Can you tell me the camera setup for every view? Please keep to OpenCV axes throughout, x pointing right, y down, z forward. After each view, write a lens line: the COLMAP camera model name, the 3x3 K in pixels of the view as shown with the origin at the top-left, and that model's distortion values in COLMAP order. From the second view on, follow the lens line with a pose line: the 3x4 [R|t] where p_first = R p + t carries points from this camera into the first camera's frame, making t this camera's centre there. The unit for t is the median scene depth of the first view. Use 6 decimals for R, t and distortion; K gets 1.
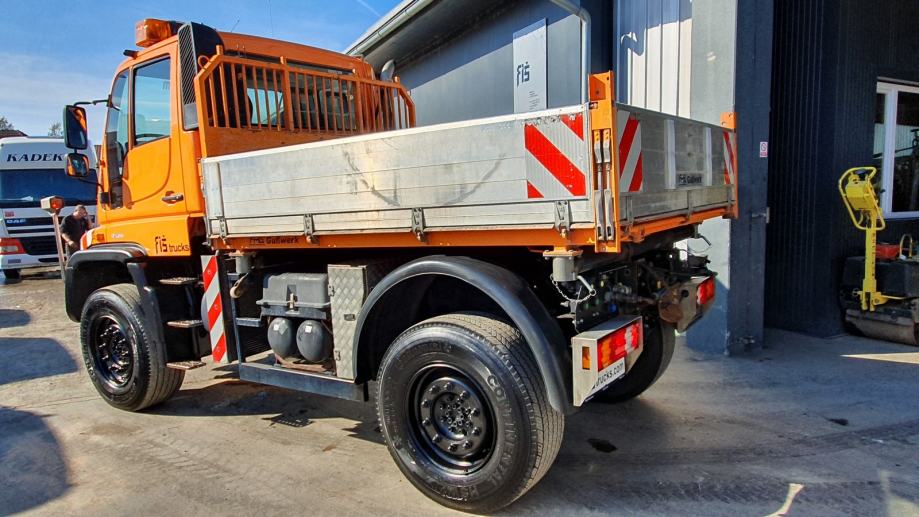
lens RADIAL K [[621.7, 0, 459.8], [0, 621.7, 258.8], [0, 0, 1]] dist [-0.003598, 0.007558]
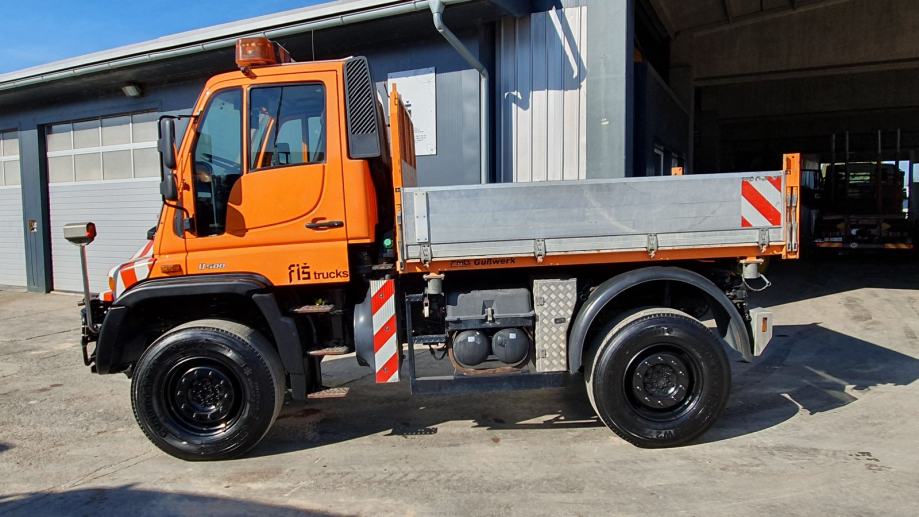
lens RADIAL K [[621.7, 0, 458.6], [0, 621.7, 261.2], [0, 0, 1]] dist [-0.003598, 0.007558]
pose [[0.827723, -0.034050, 0.560102, -0.924900], [0.050515, 0.998626, -0.013942, -0.016315], [-0.558858, 0.039834, 0.828306, 0.064729]]
